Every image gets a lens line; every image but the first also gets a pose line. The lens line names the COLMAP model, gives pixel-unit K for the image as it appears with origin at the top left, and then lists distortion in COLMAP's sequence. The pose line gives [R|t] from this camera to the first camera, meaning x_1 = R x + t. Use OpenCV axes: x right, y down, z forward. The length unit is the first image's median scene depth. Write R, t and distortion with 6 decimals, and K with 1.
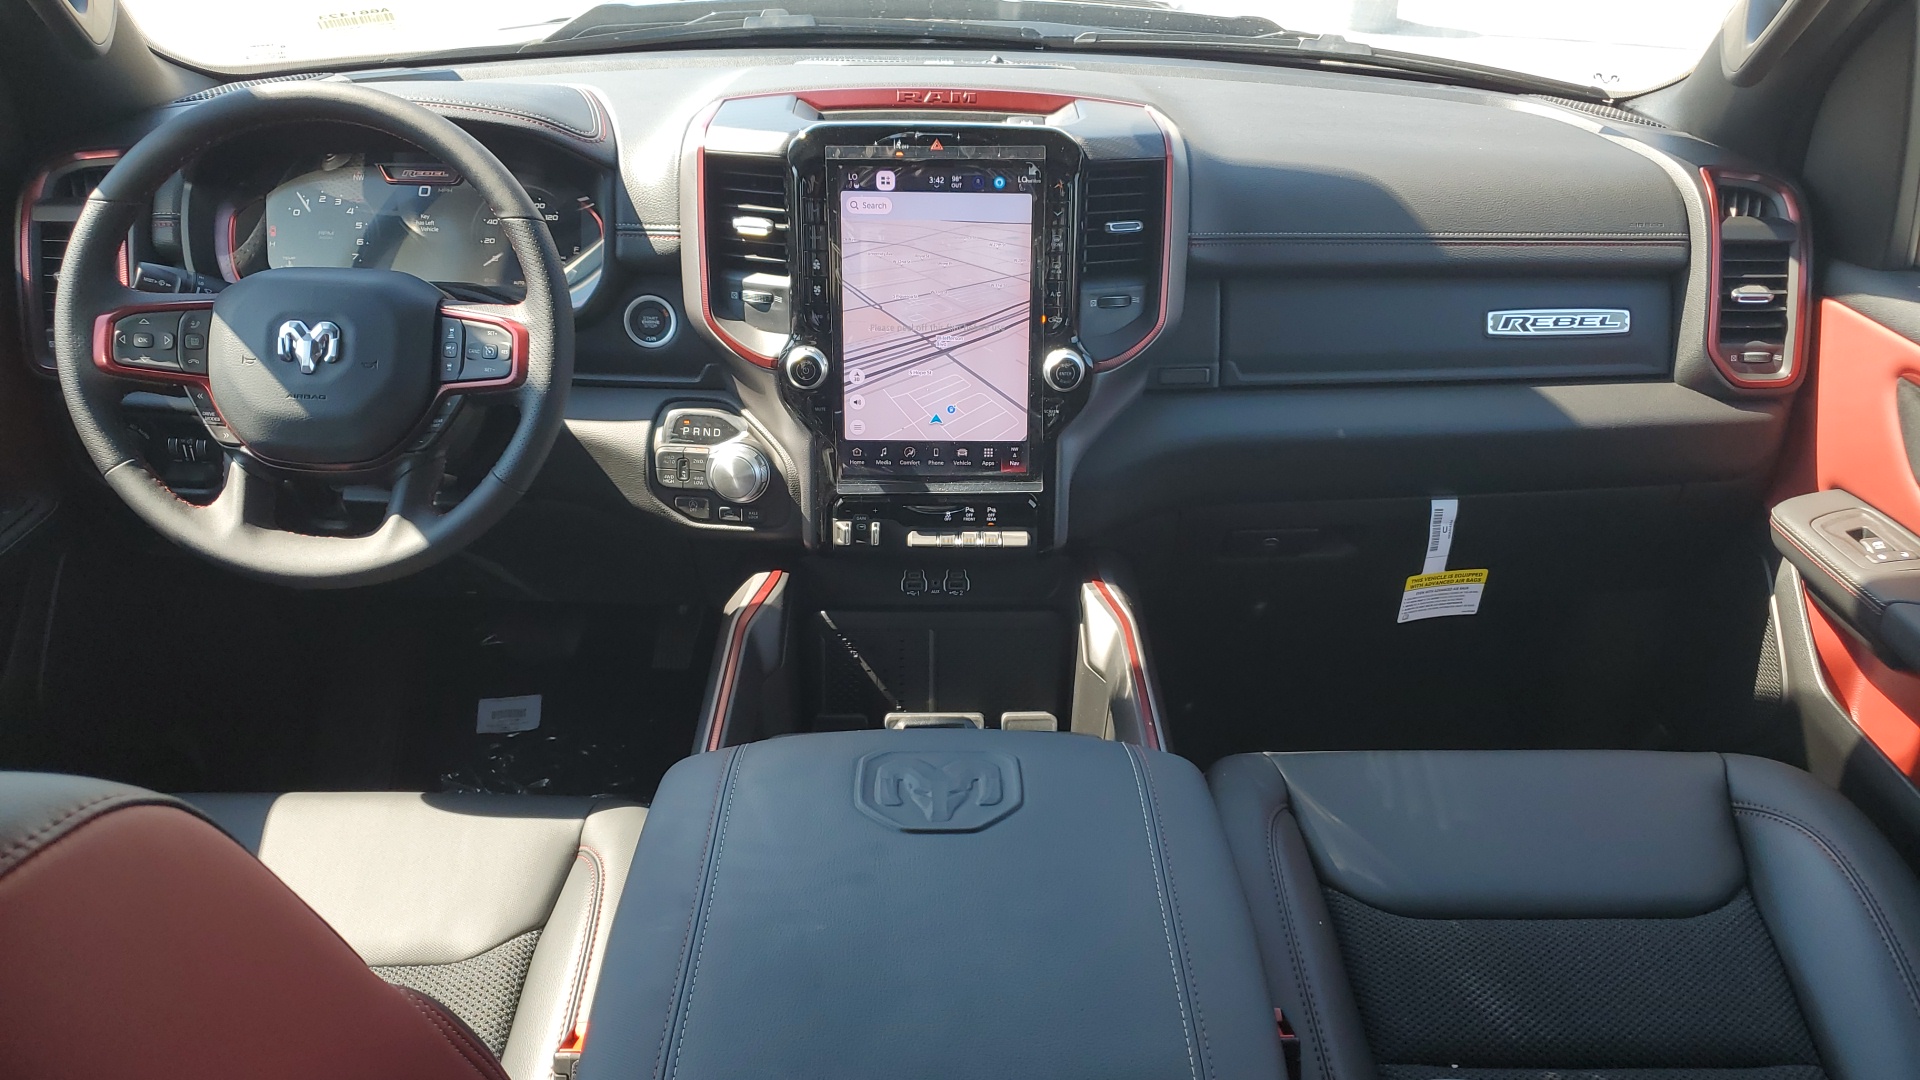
lens RADIAL K [[1523.5, 0, 1092.9], [0, 1523.5, 625.3], [0, 0, 1]] dist [-0.002967, -0.007486]
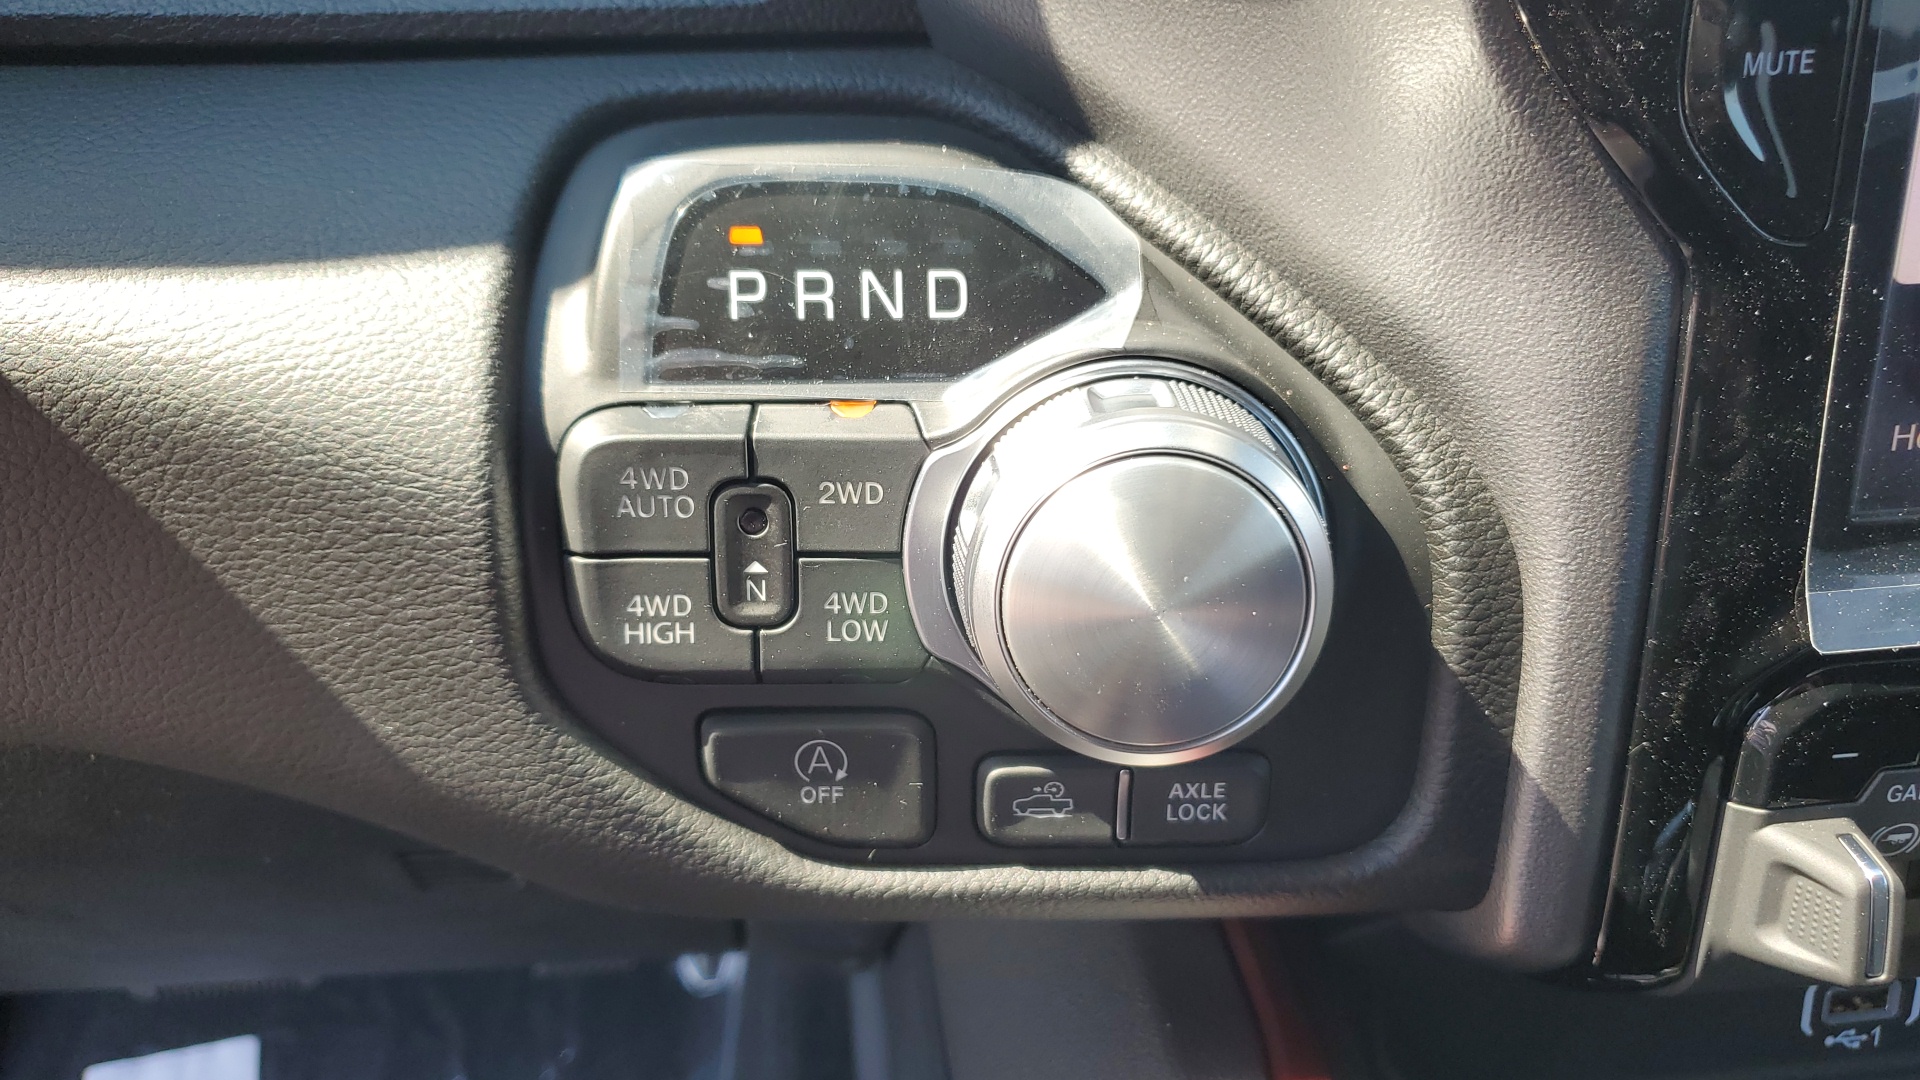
lens RADIAL K [[1484.1, 0, 960.0], [0, 1484.1, 540.0], [0, 0, 1]] dist [-0.000940, -0.003669]
pose [[0.997131, -0.066758, 0.035692, -0.256778], [0.065528, 0.997251, 0.034587, -0.108572], [-0.037903, -0.032148, 0.998764, 0.863516]]
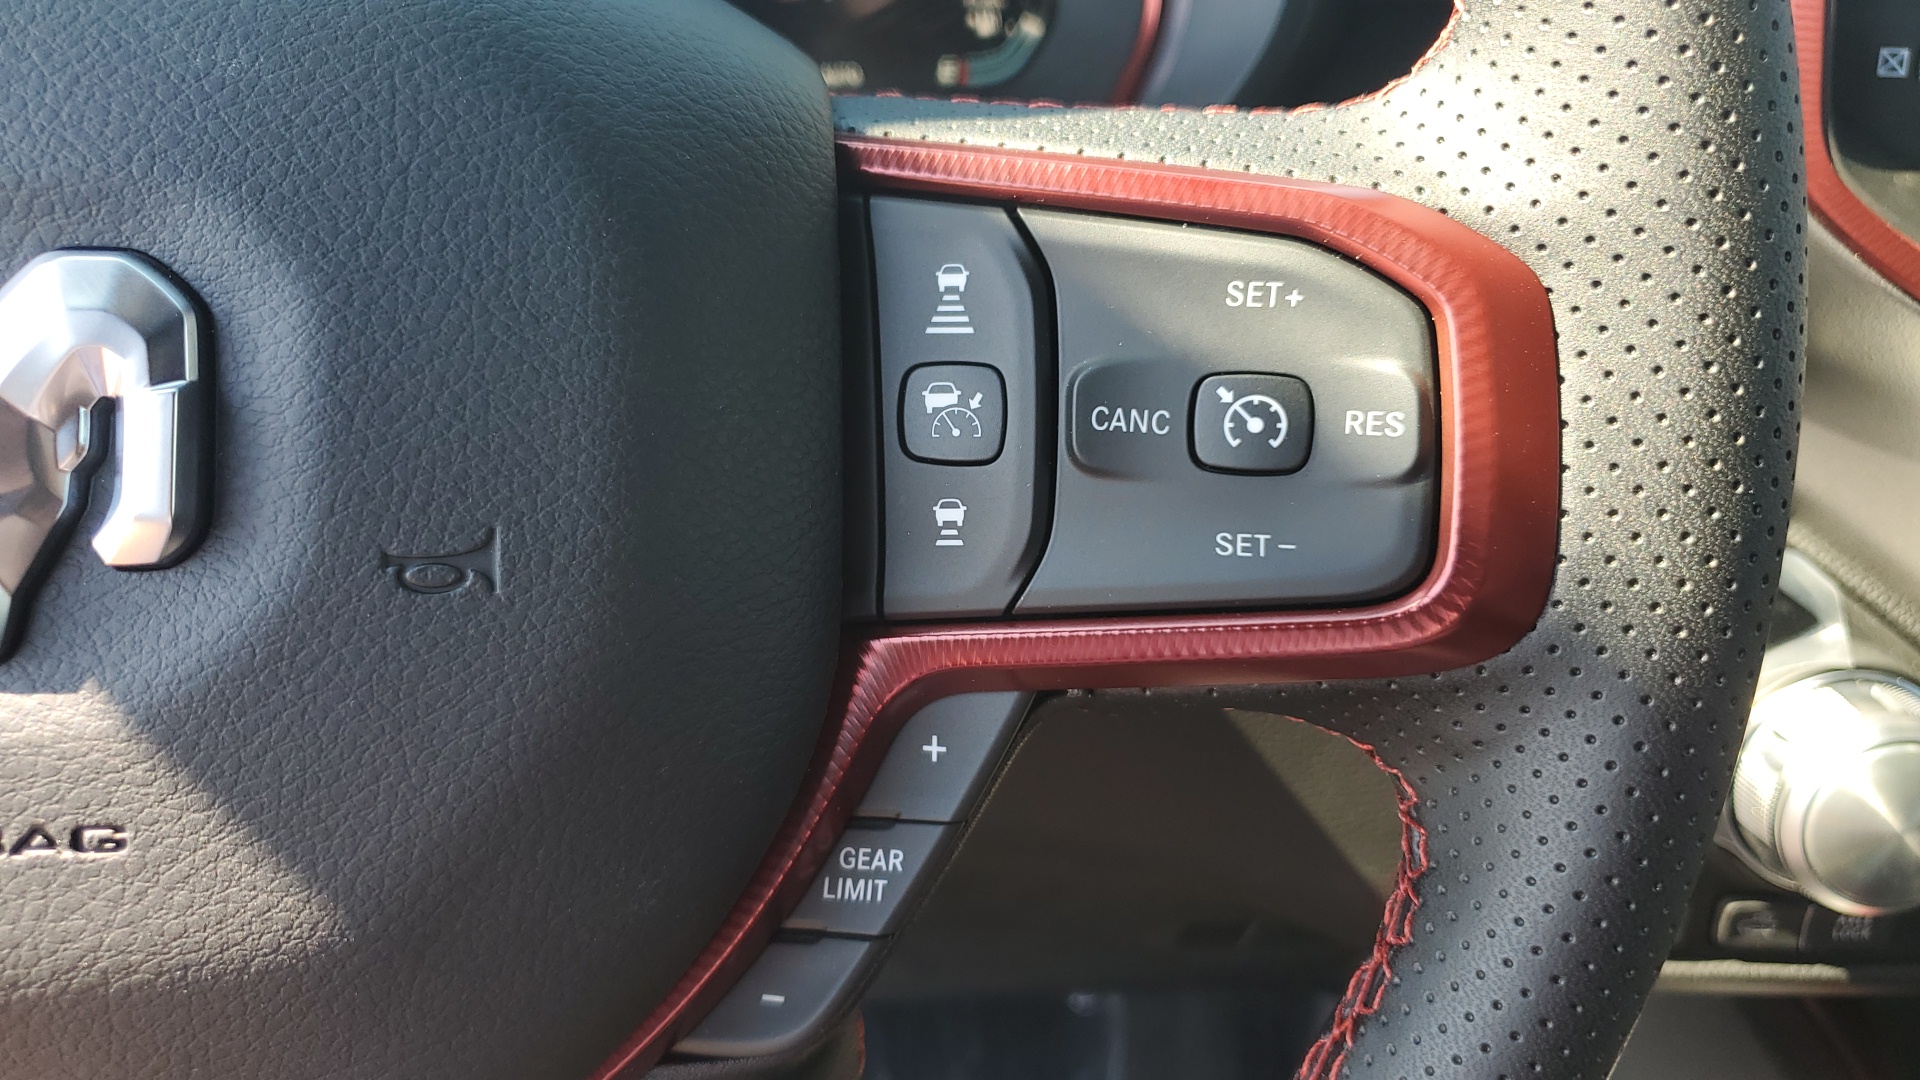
lens RADIAL K [[1525.6, 0, 1022.0], [0, 1525.6, 539.5], [0, 0, 1]] dist [-0.014245, -0.006373]
pose [[0.998317, -0.040401, 0.041615, -0.379897], [0.038807, 0.998507, 0.038443, -0.156595], [-0.043106, -0.036763, 0.998394, 0.763959]]
